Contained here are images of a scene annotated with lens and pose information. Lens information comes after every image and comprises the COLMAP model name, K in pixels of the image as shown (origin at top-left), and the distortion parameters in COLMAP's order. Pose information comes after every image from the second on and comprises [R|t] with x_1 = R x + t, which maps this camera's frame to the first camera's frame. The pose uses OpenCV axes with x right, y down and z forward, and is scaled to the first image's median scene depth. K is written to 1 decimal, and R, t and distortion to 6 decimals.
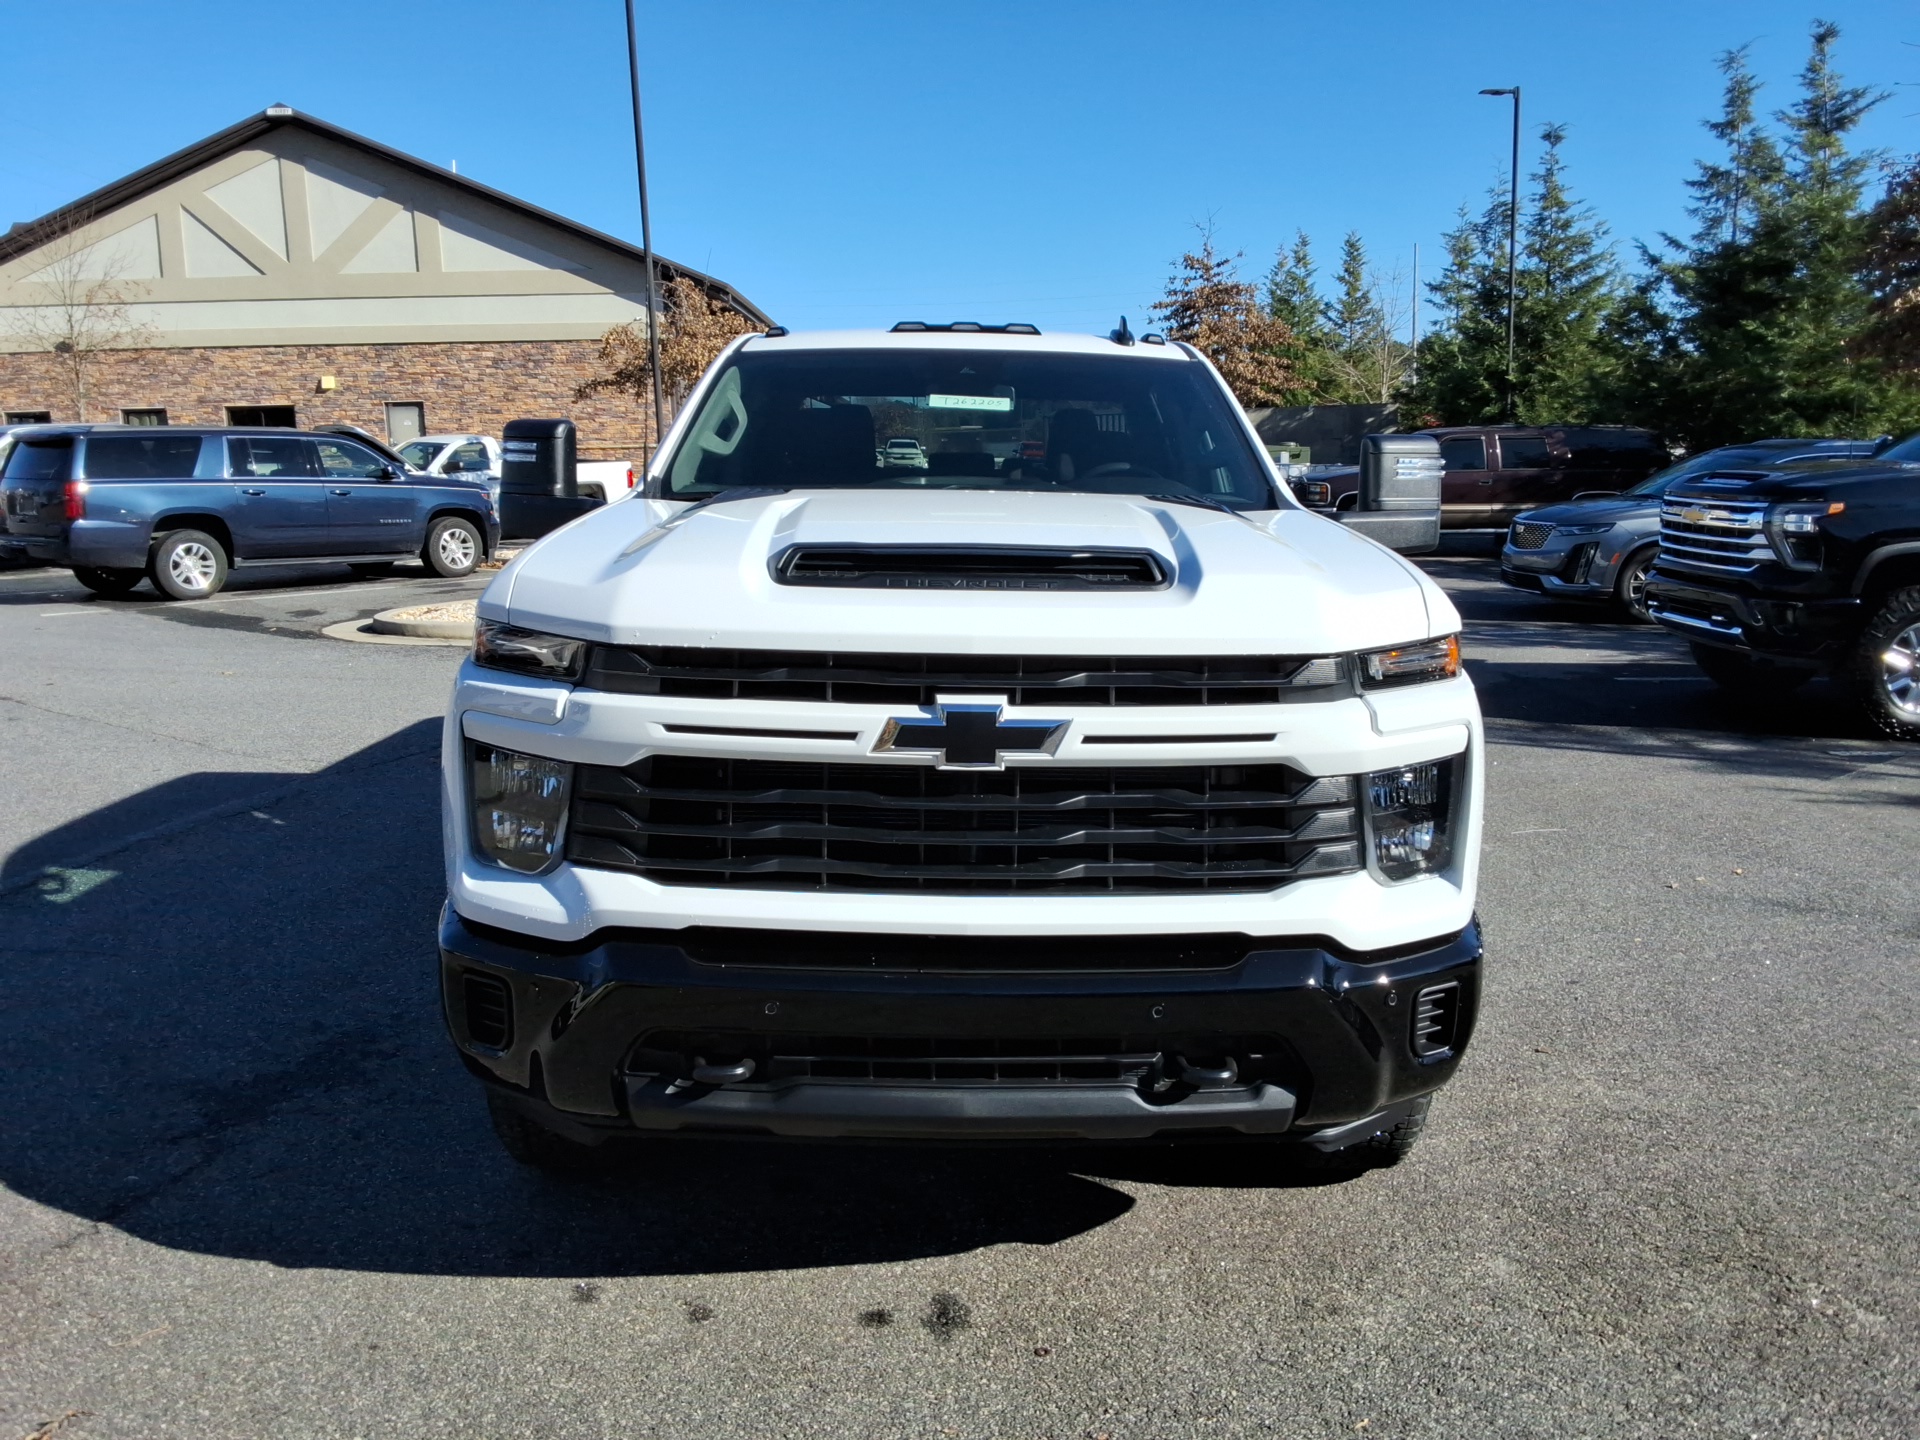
lens RADIAL K [[1539.9, 0, 972.8], [0, 1539.9, 713.1], [0, 0, 1]] dist [0.119065, -0.195371]
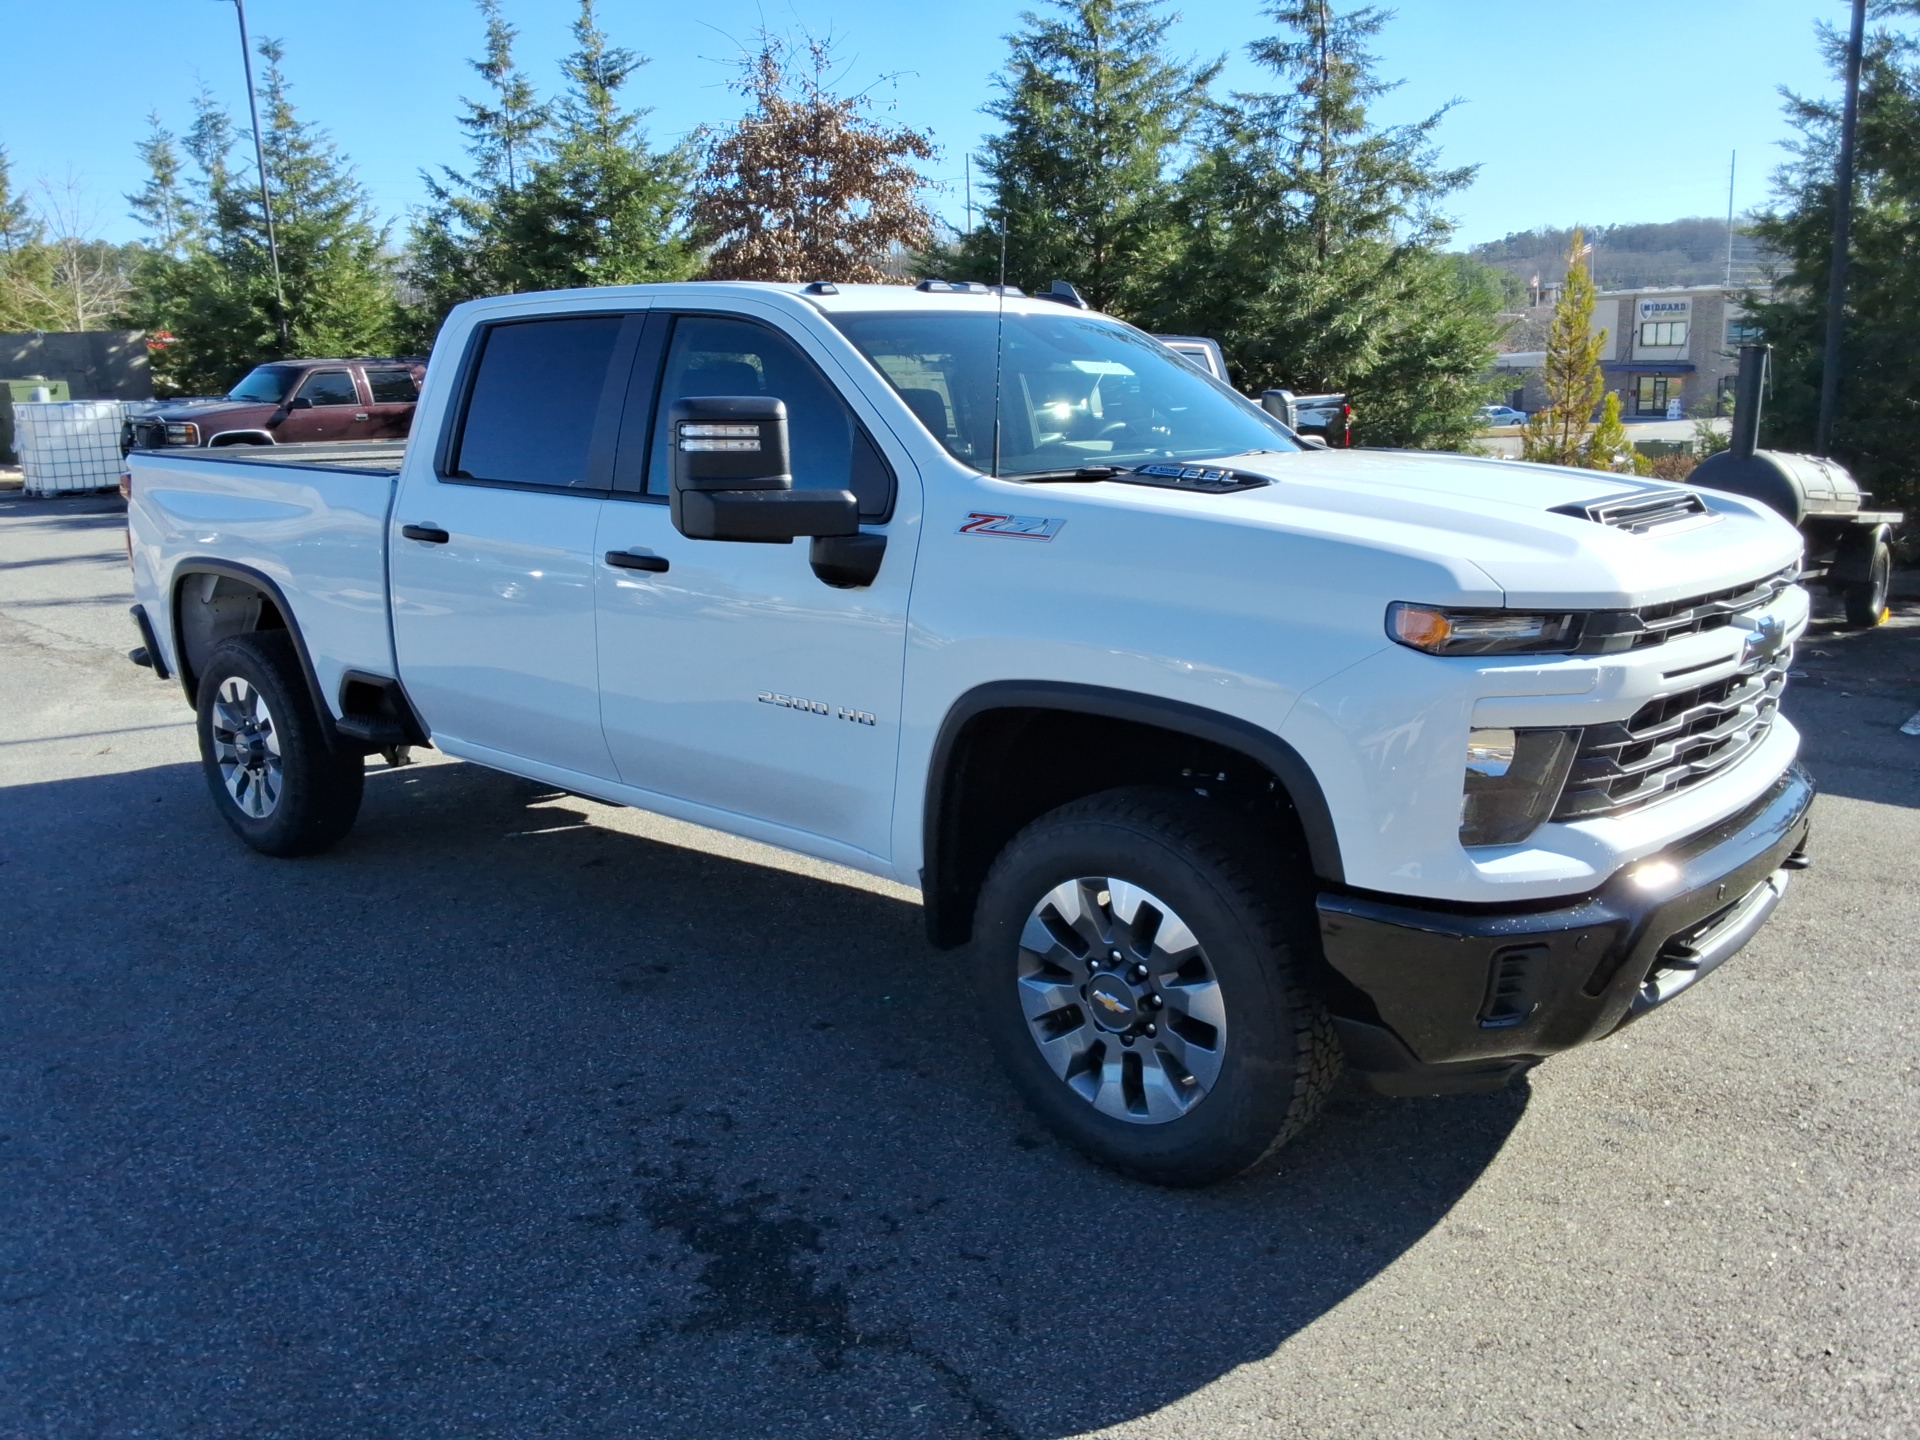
lens RADIAL K [[1539.9, 0, 972.8], [0, 1539.9, 713.1], [0, 0, 1]] dist [0.119065, -0.195371]
pose [[0.659154, -0.176096, 0.731099, -0.147056], [0.142079, 0.983849, 0.108878, -0.017214], [-0.738464, 0.032107, 0.673528, 0.065024]]
